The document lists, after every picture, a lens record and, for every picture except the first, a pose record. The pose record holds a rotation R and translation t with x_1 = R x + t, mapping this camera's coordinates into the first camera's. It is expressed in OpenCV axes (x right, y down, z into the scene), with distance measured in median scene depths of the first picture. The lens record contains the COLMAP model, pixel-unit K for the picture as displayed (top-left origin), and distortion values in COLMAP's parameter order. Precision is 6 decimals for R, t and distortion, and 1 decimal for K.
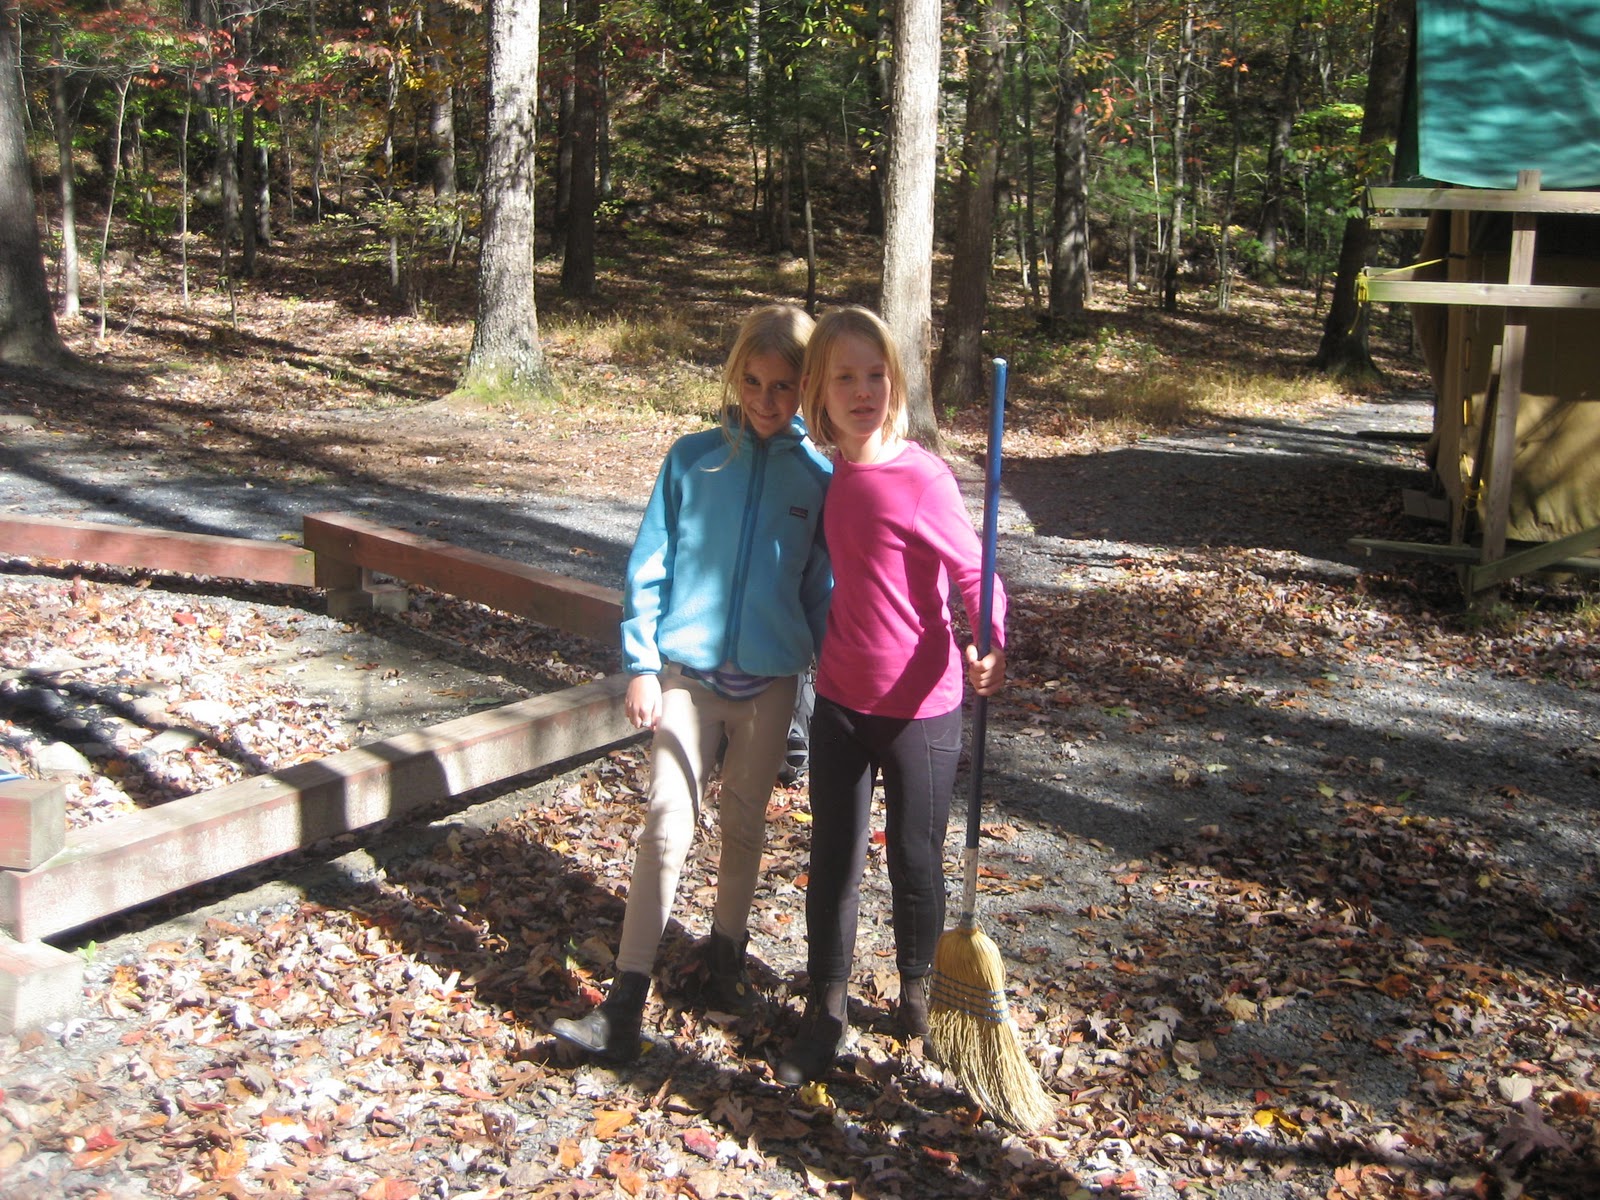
lens RADIAL K [[1729.3, 0, 800.0], [0, 1729.3, 600.0], [0, 0, 1]] dist [-0.131792, 0.194316]
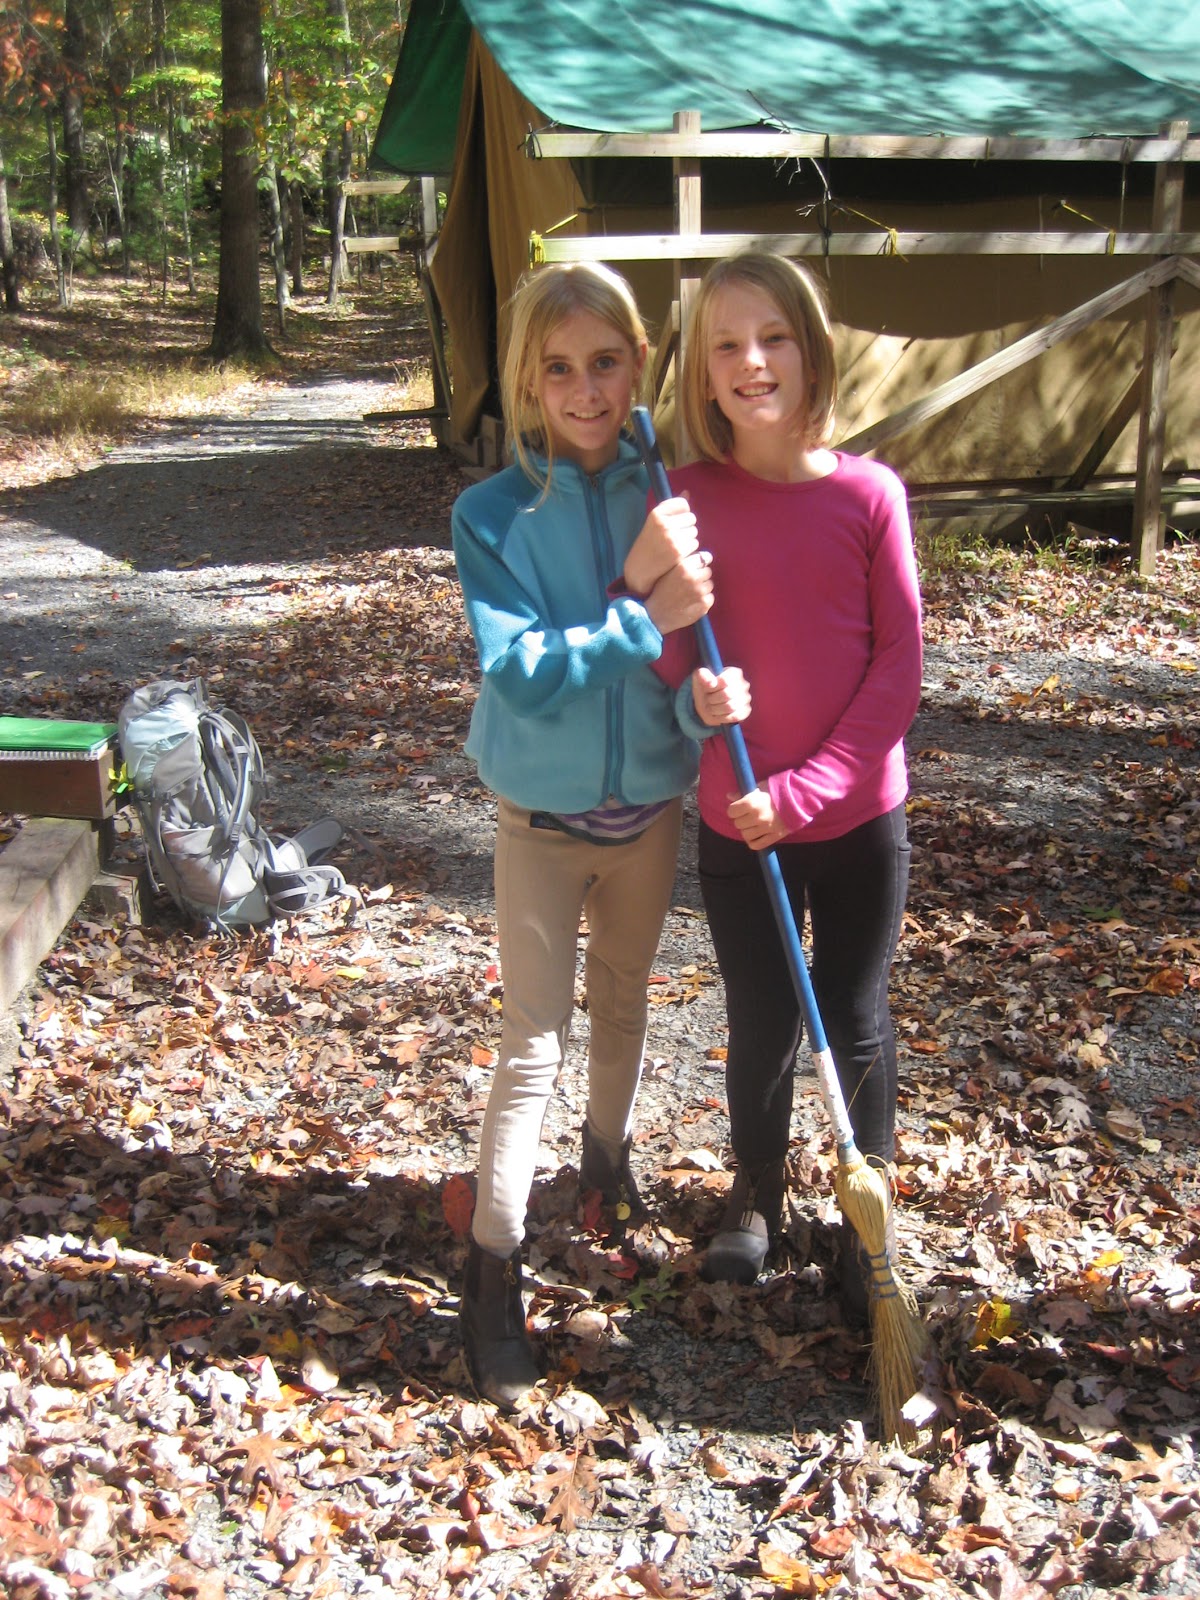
lens RADIAL K [[1729.3, 0, 600.0], [0, 1729.3, 800.0], [0, 0, 1]] dist [-0.131792, 0.194316]
pose [[0.818510, -0.216432, 0.532165, -0.196563], [0.154601, 0.975132, 0.158799, -0.034610], [-0.553300, -0.047705, 0.831615, 0.205326]]
